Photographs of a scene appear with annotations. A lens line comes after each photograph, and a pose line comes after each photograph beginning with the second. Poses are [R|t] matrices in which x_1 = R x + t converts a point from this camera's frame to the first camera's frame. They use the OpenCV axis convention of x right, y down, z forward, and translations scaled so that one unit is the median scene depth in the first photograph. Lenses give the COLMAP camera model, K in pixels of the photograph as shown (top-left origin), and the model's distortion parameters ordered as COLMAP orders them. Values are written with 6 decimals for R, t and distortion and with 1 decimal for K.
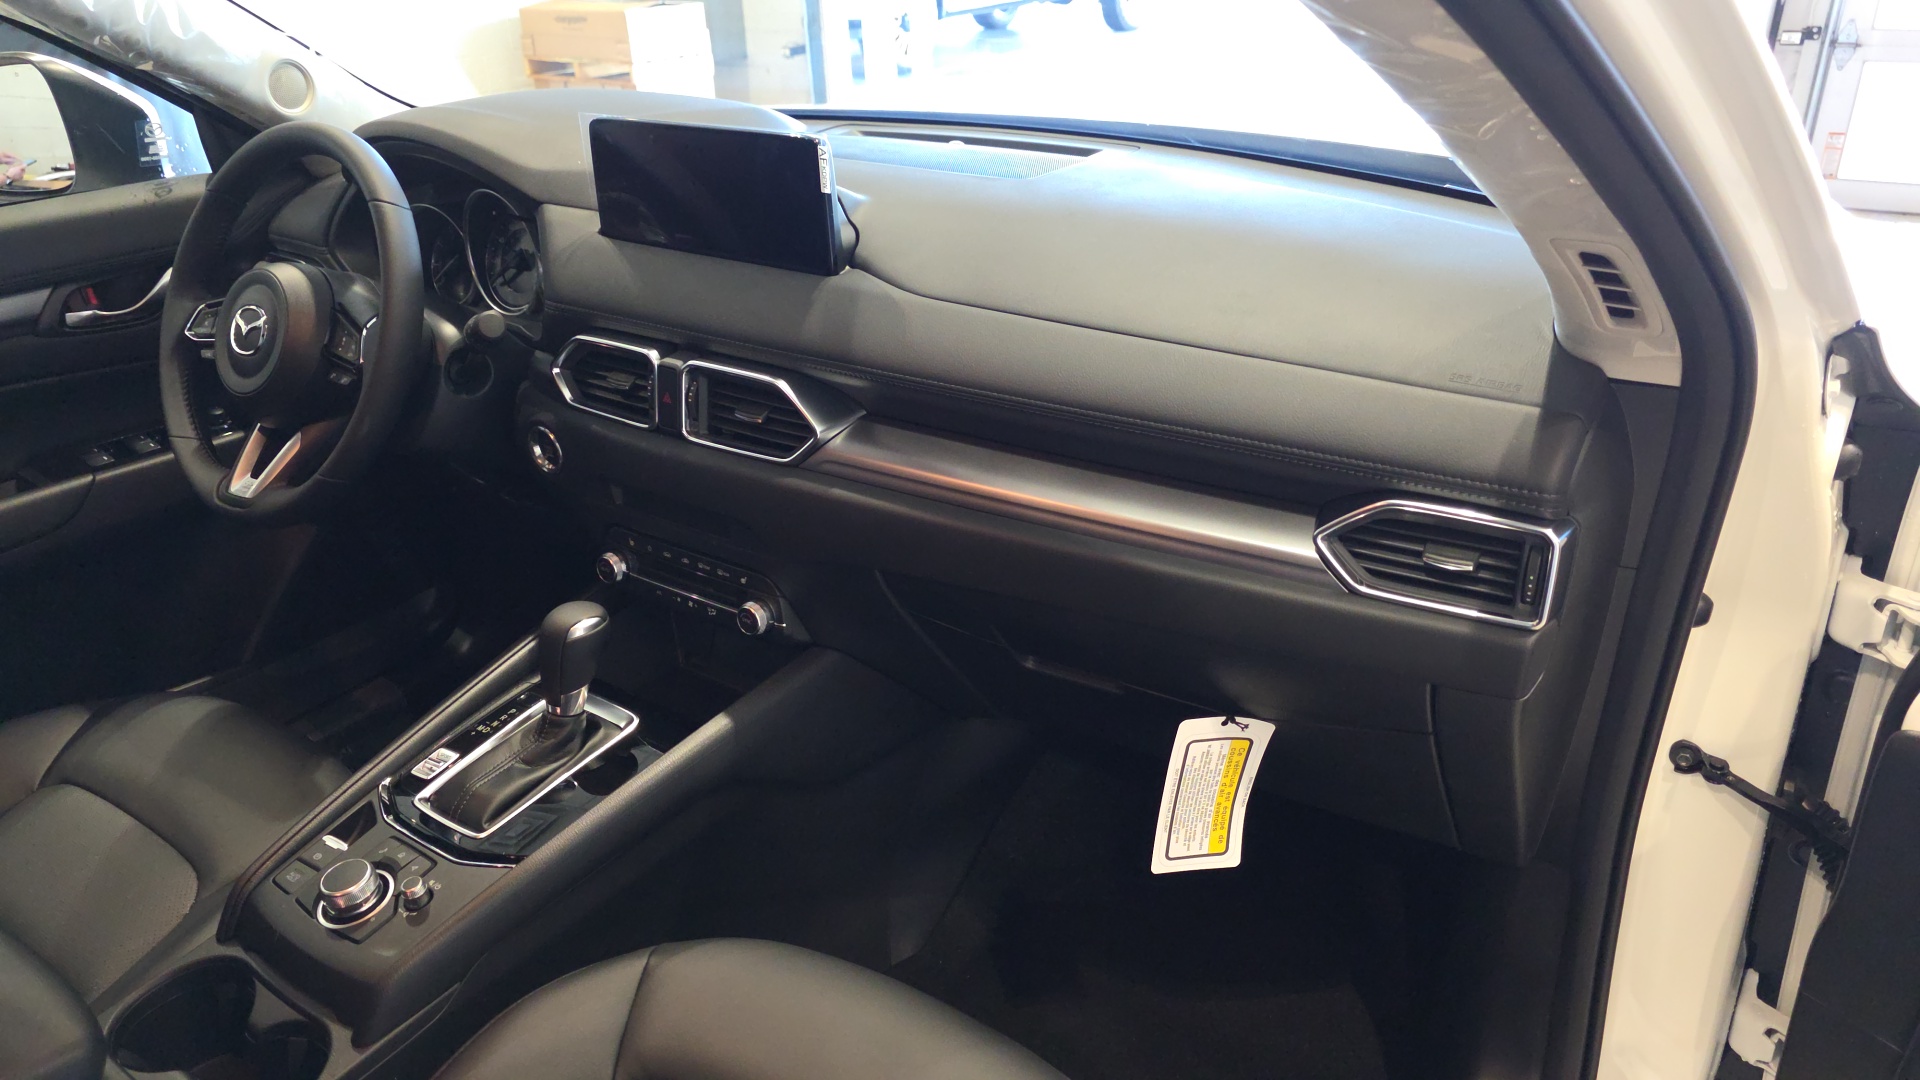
lens RADIAL K [[1291.8, 0, 981.9], [0, 1291.8, 532.0], [0, 0, 1]] dist [0.053401, -0.056671]
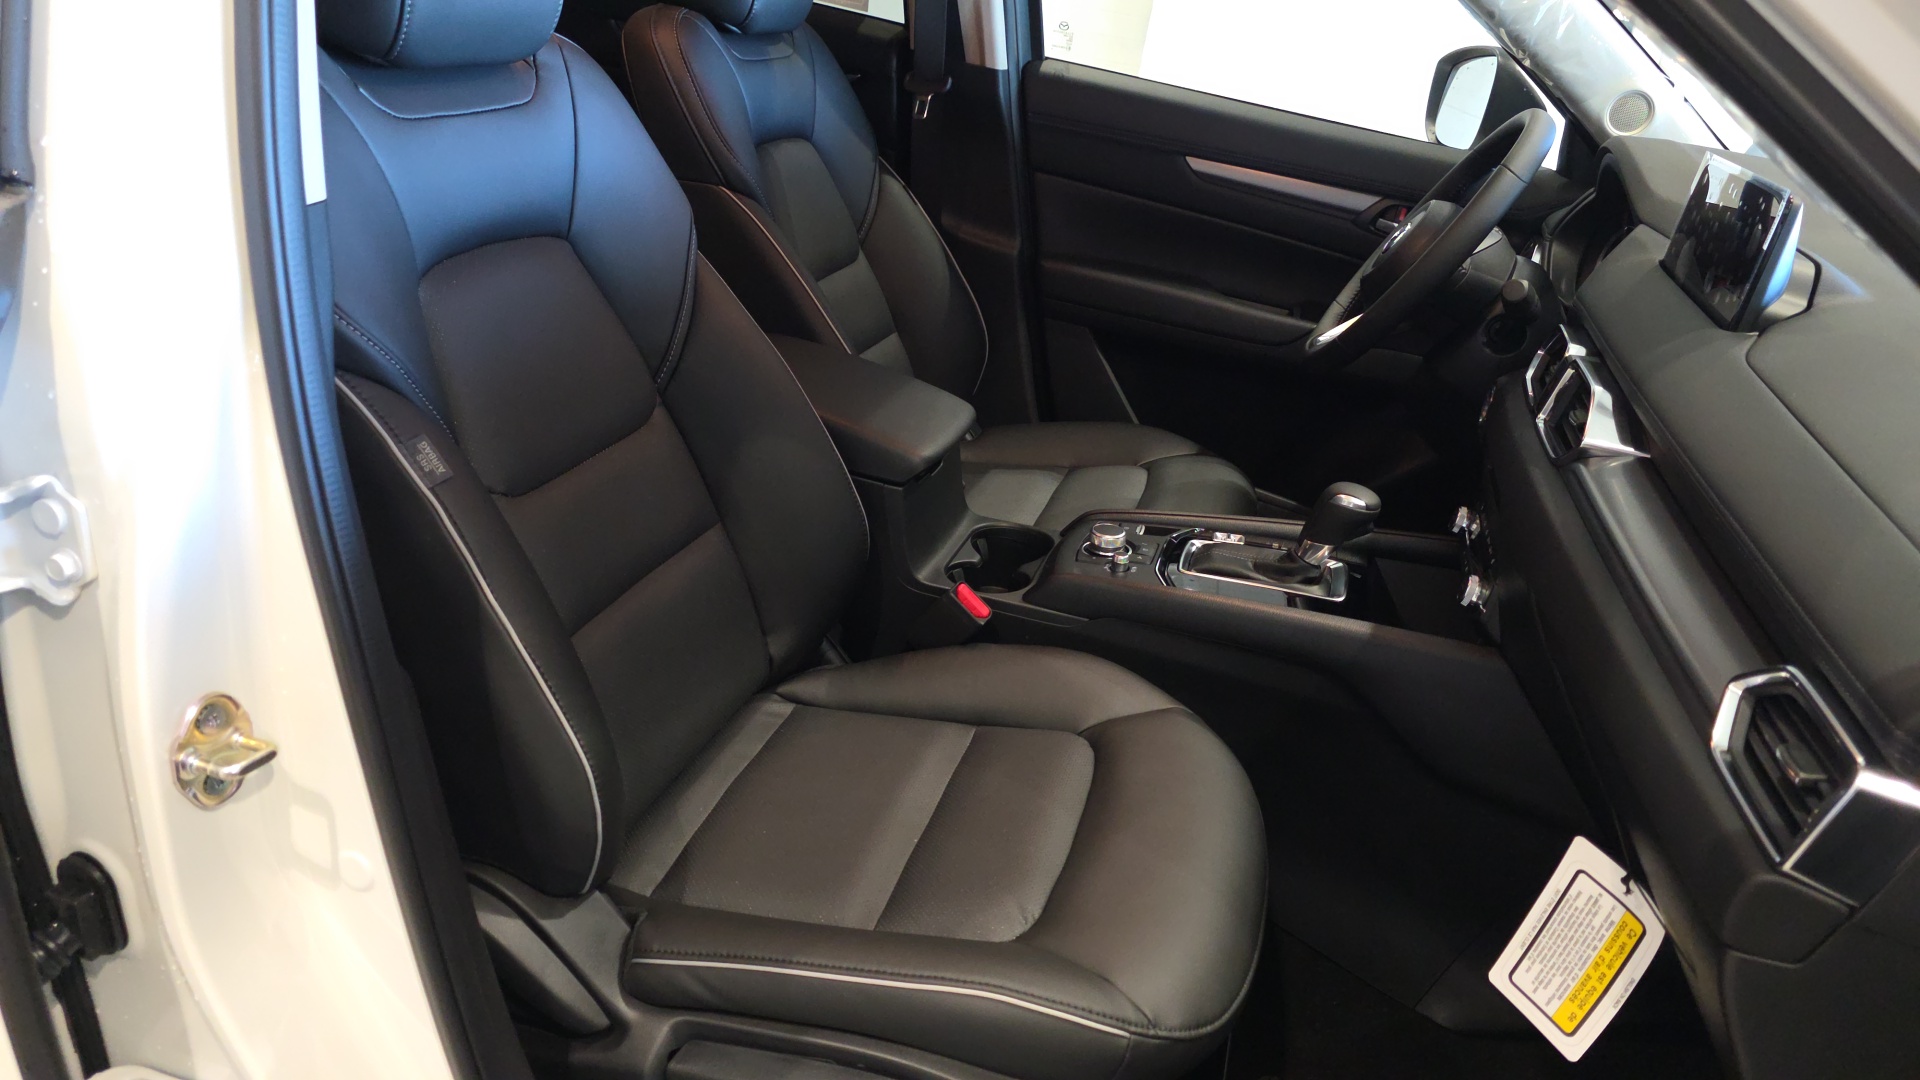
lens RADIAL K [[1291.8, 0, 942.9], [0, 1291.8, 530.0], [0, 0, 1]] dist [0.053401, -0.056671]
pose [[0.296565, 0.481019, -0.825027, 0.519790], [-0.562880, 0.785930, 0.255891, -0.002098], [0.771502, 0.388503, 0.503835, 0.101574]]
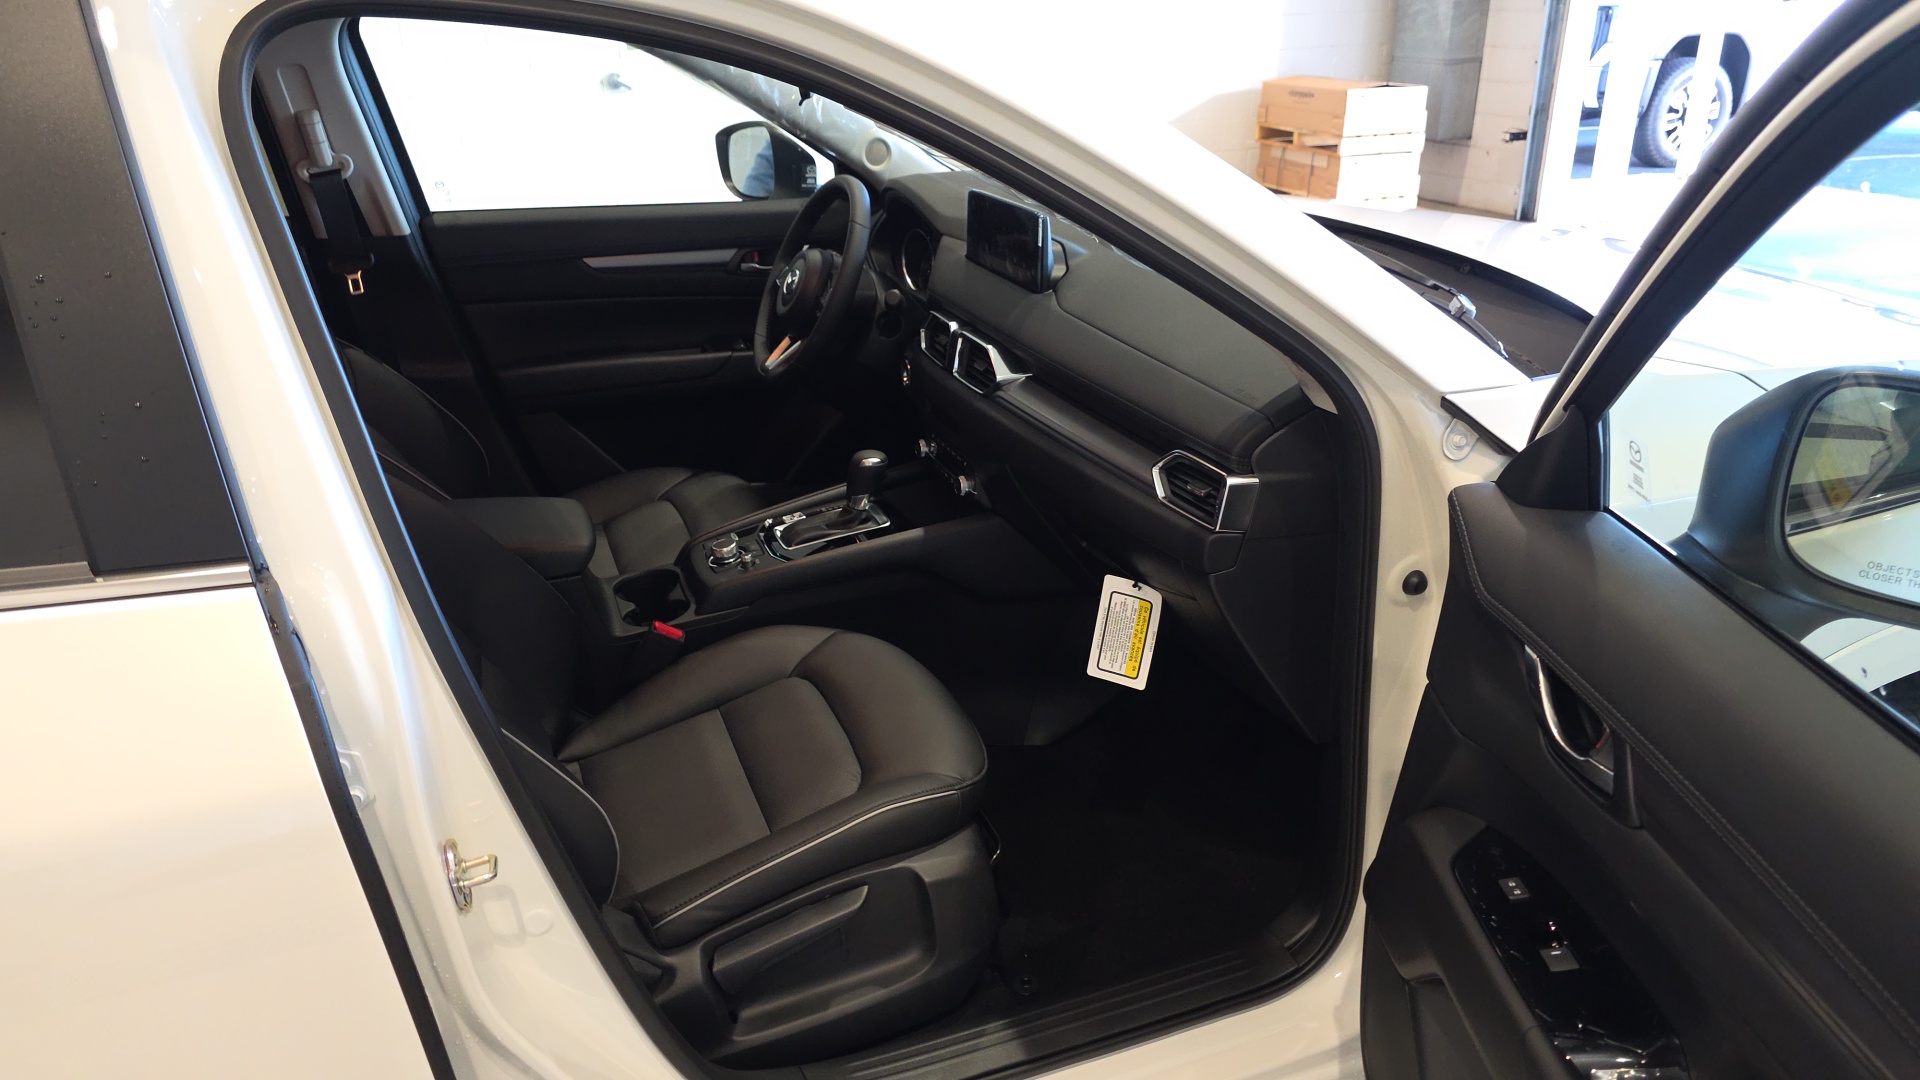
lens RADIAL K [[1291.8, 0, 948.0], [0, 1291.8, 530.0], [0, 0, 1]] dist [0.053401, -0.056671]
pose [[0.822472, 0.241037, -0.515210, 0.655889], [-0.262722, 0.964349, 0.031758, 0.069240], [0.504497, 0.109237, 0.856476, -0.429998]]
